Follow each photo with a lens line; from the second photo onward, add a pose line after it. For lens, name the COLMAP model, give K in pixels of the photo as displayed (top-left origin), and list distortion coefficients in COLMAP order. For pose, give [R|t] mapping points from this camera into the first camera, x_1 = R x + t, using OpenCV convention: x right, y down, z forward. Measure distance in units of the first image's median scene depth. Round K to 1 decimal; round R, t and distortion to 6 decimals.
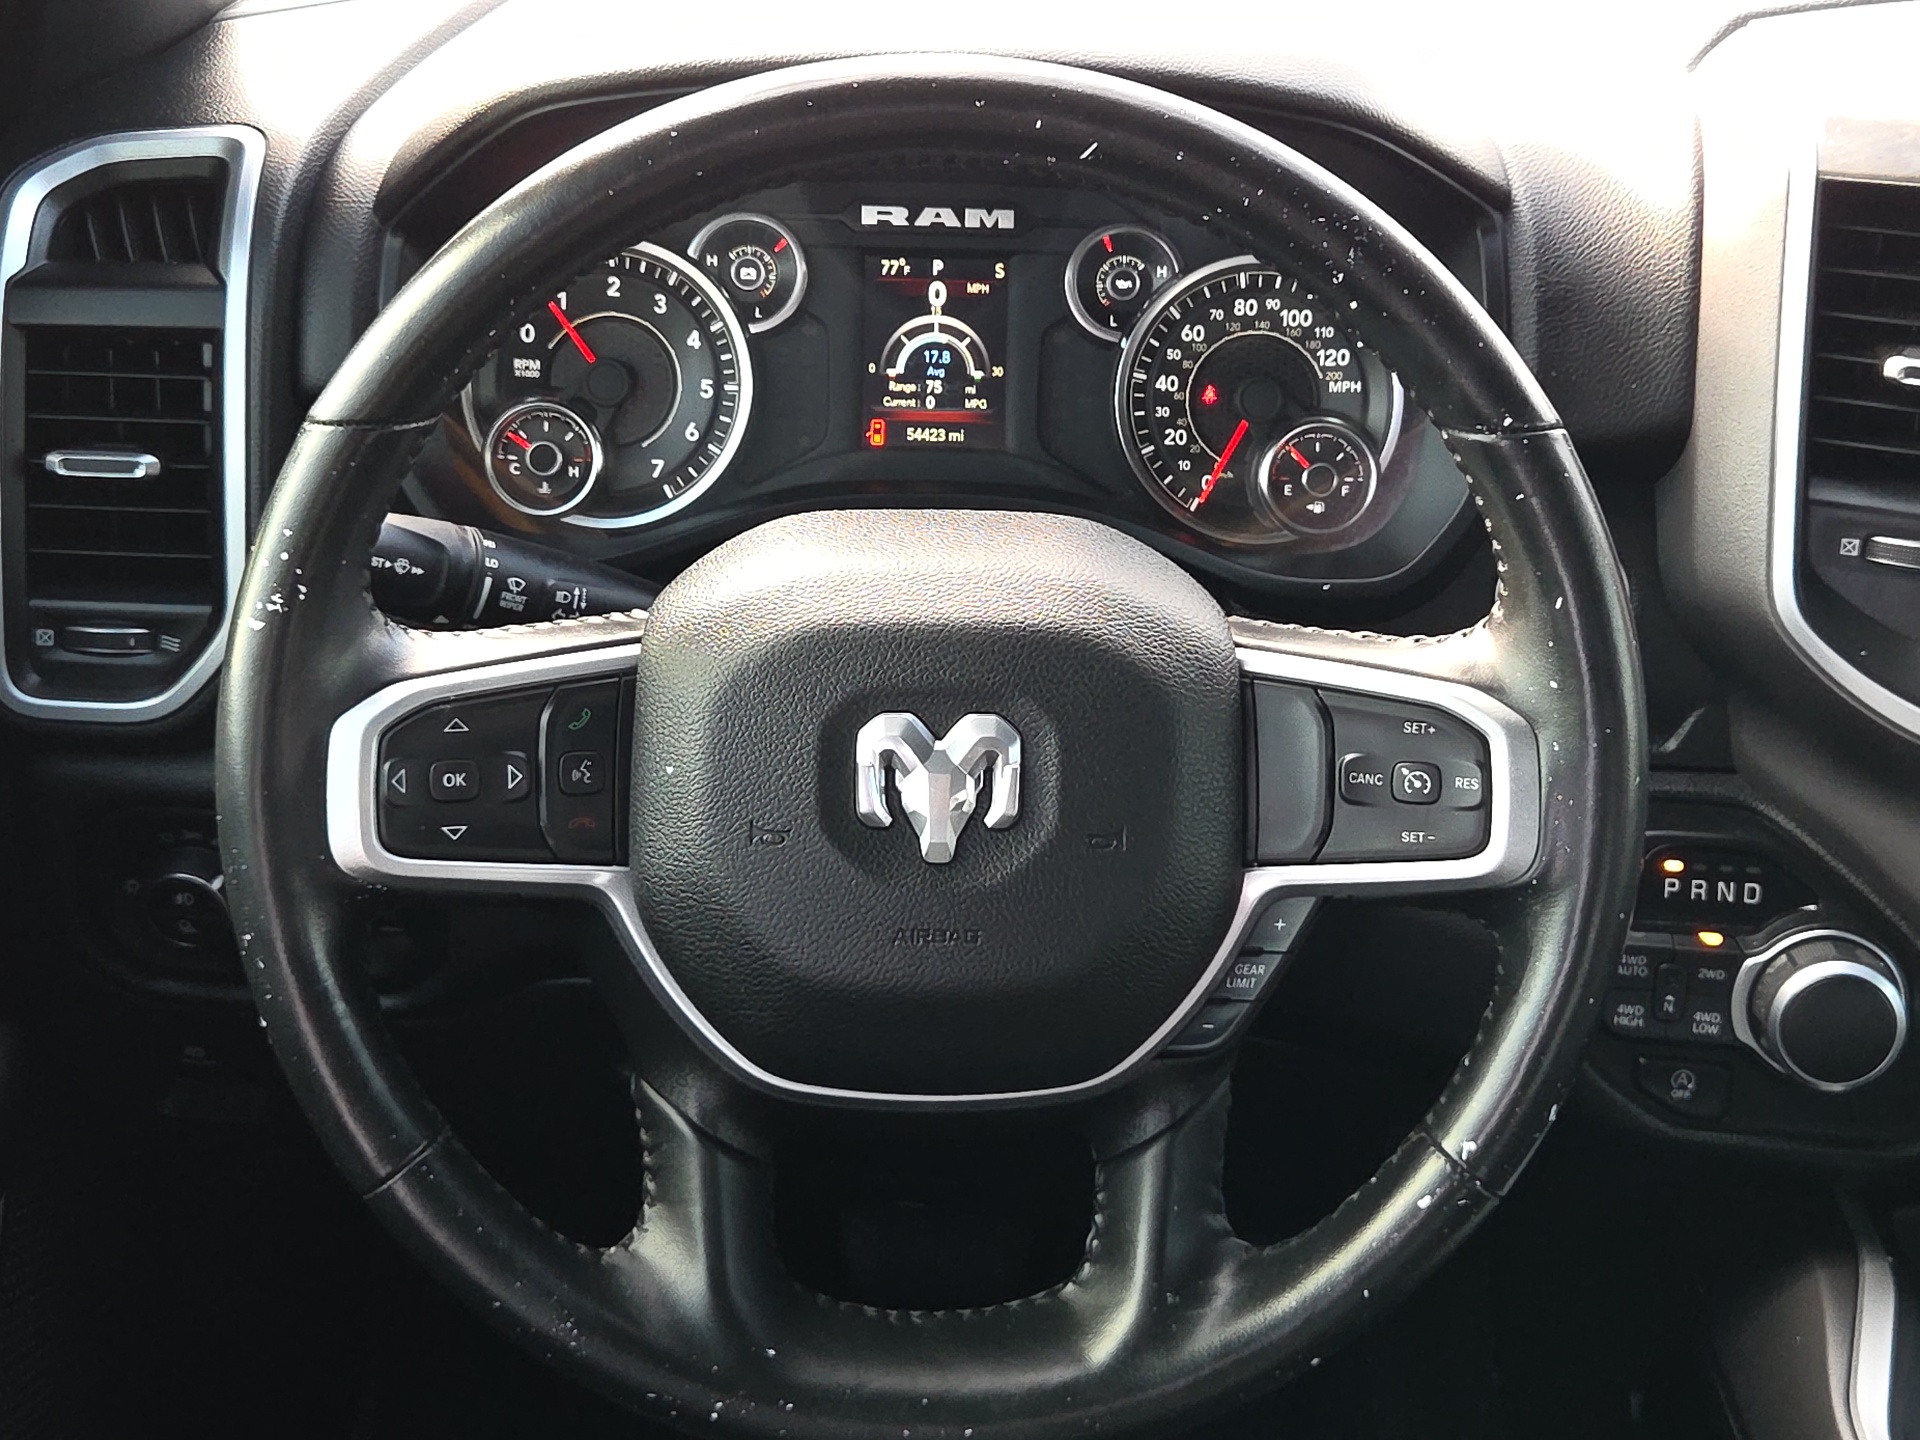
lens RADIAL K [[2852.2, 0, 996.7], [0, 2852.2, 701.1], [0, 0, 1]] dist [0.111251, 0.000000]
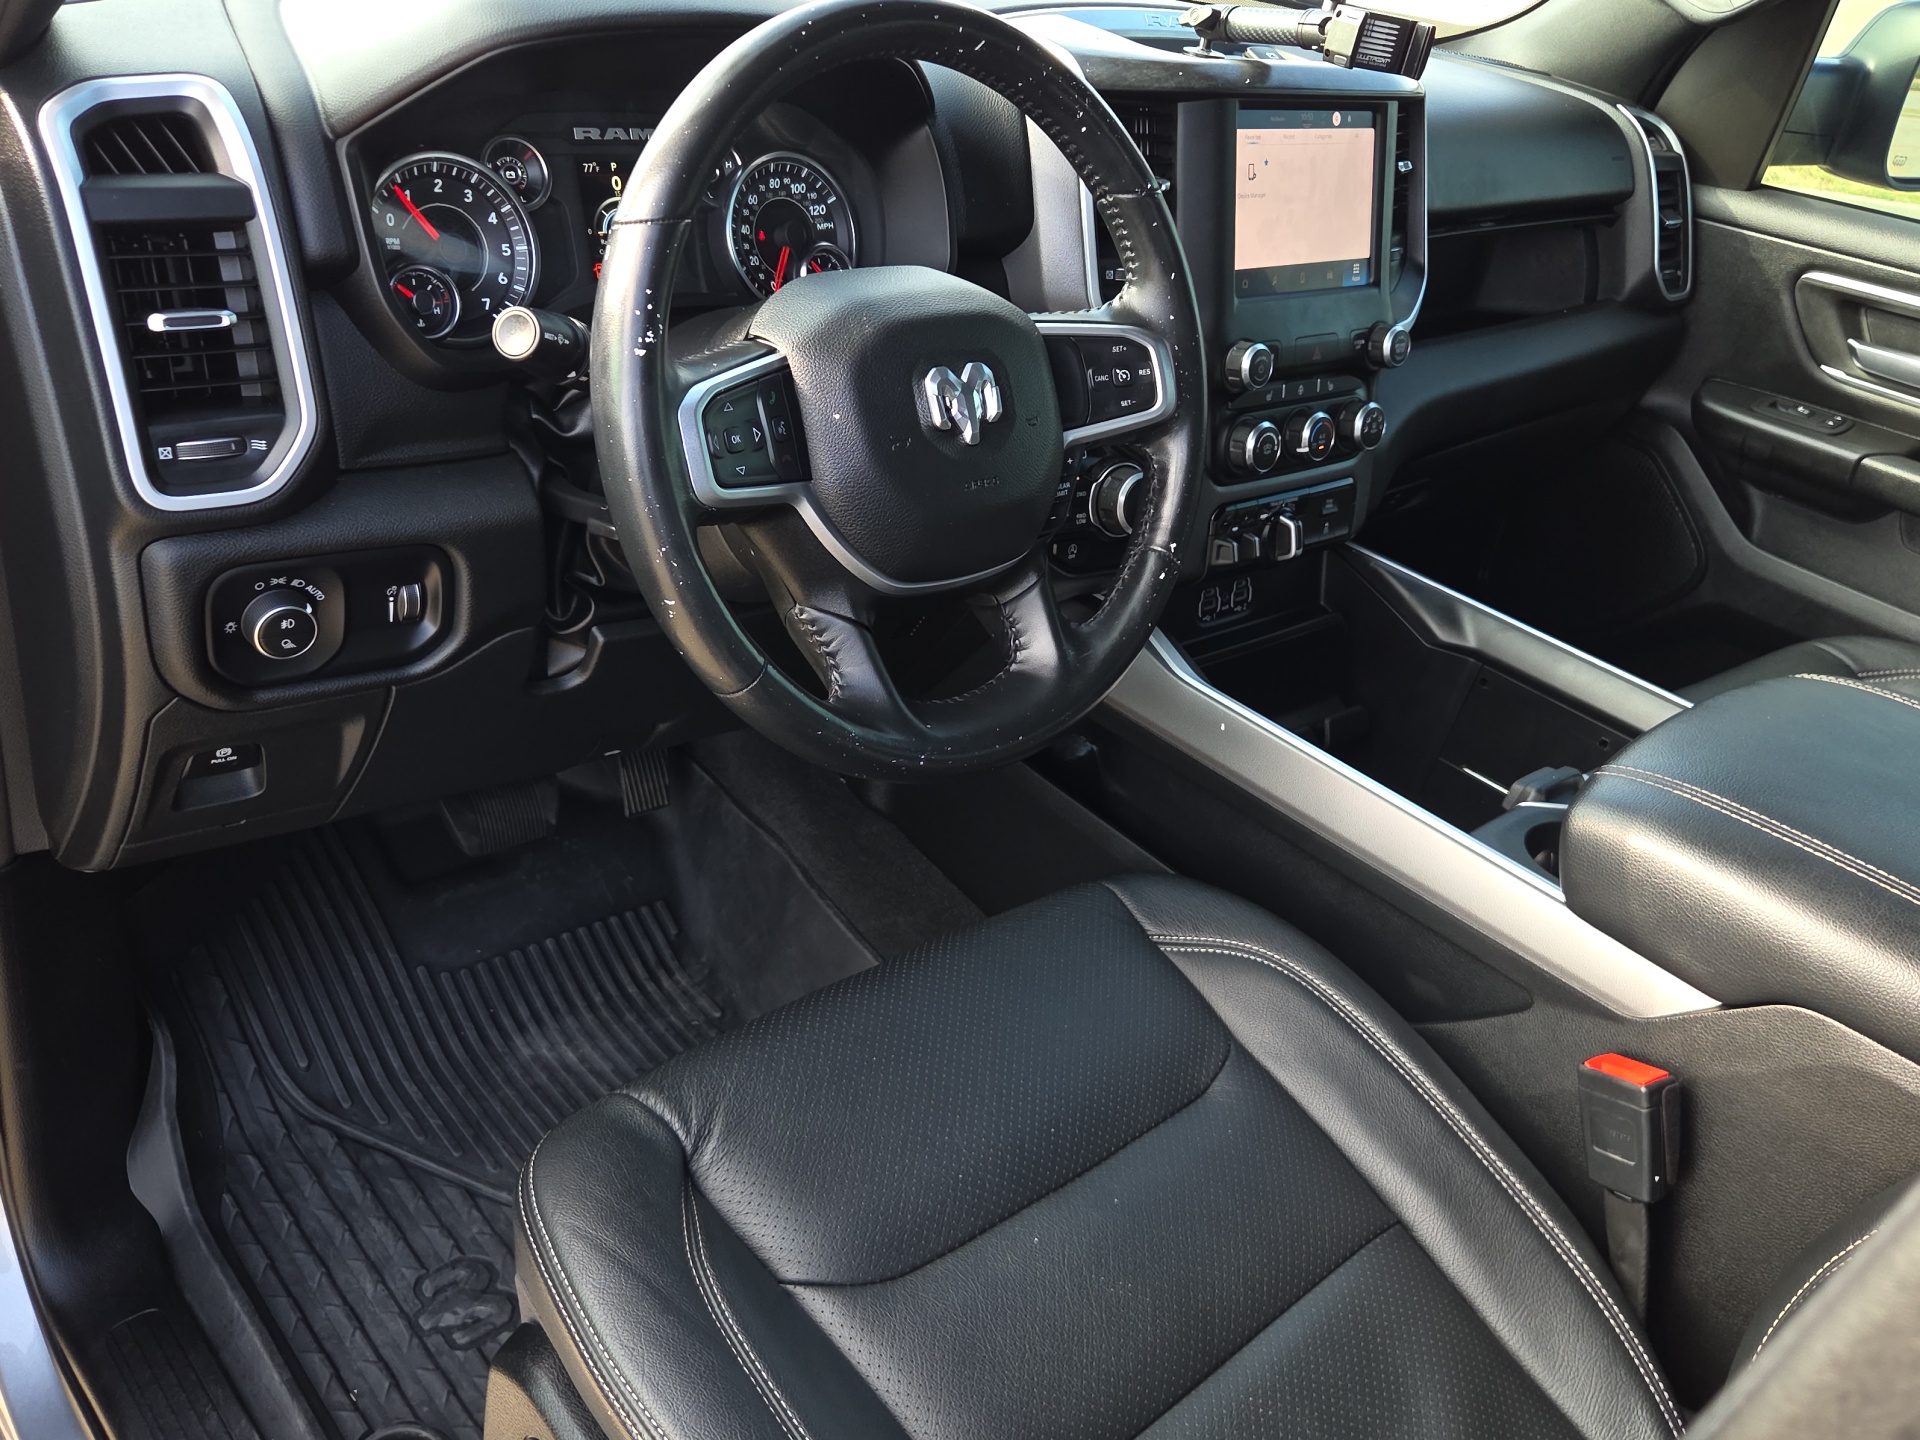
lens RADIAL K [[1666.7, 0, 1005.4], [0, 1666.7, 682.7], [0, 0, 1]] dist [0.044841, 0.011011]
pose [[0.741198, -0.234641, 0.628942, -0.539003], [0.184670, 0.972043, 0.145013, 0.040138], [-0.645385, 0.008663, 0.763808, 0.115200]]
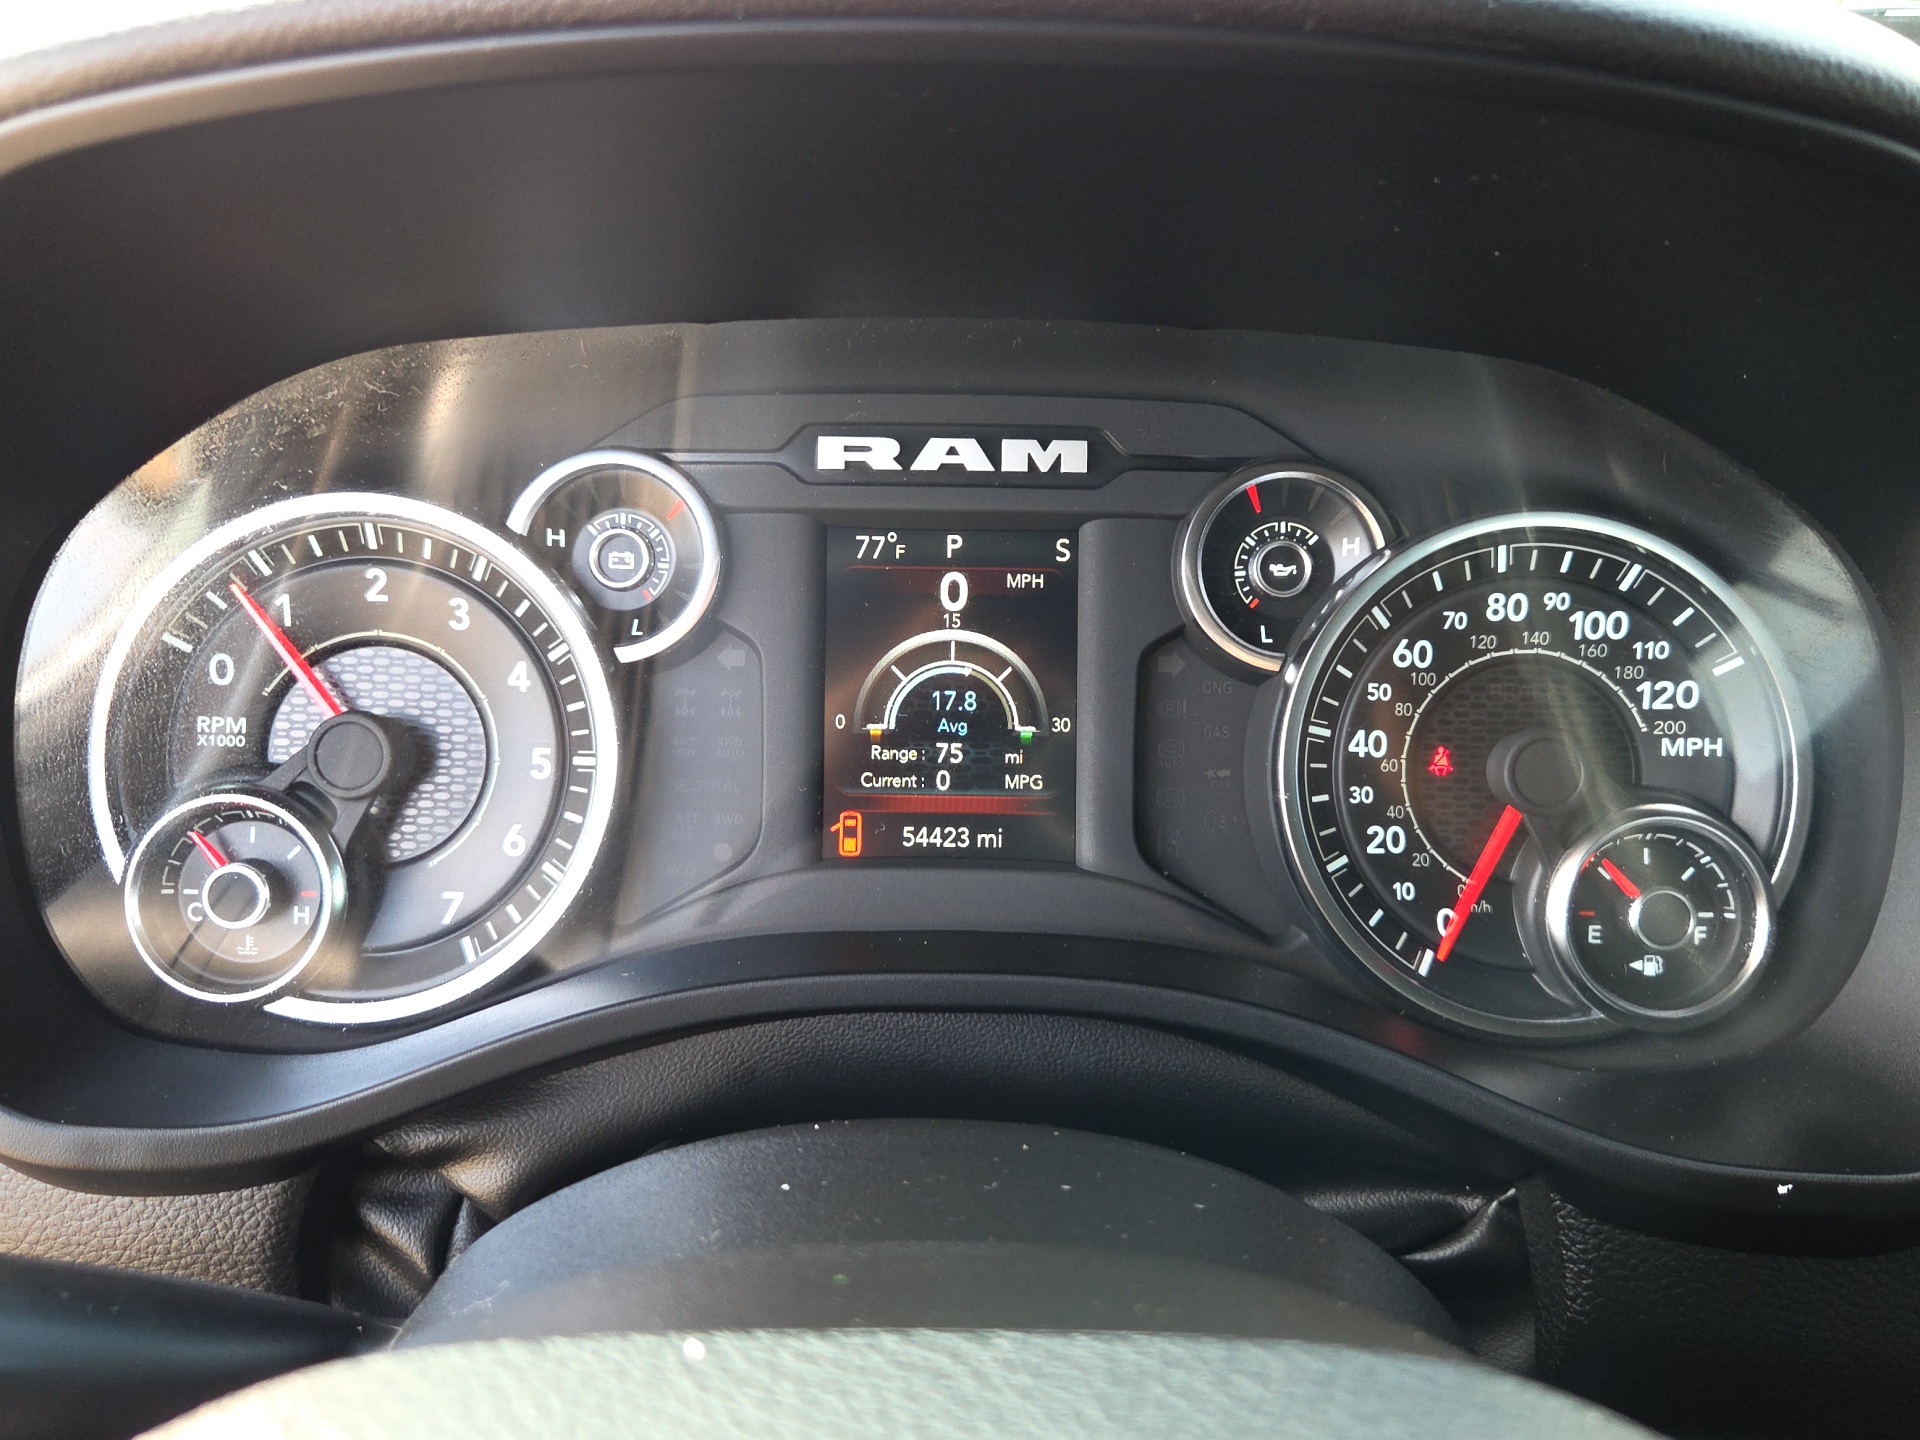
lens RADIAL K [[1547.2, 0, 974.9], [0, 1547.2, 703.2], [0, 0, 1]] dist [0.036166, -0.007609]
pose [[0.999392, -0.011175, -0.033016, -0.006761], [0.007606, 0.994303, -0.106318, -0.088404], [0.034016, 0.106003, 0.993784, 0.703770]]
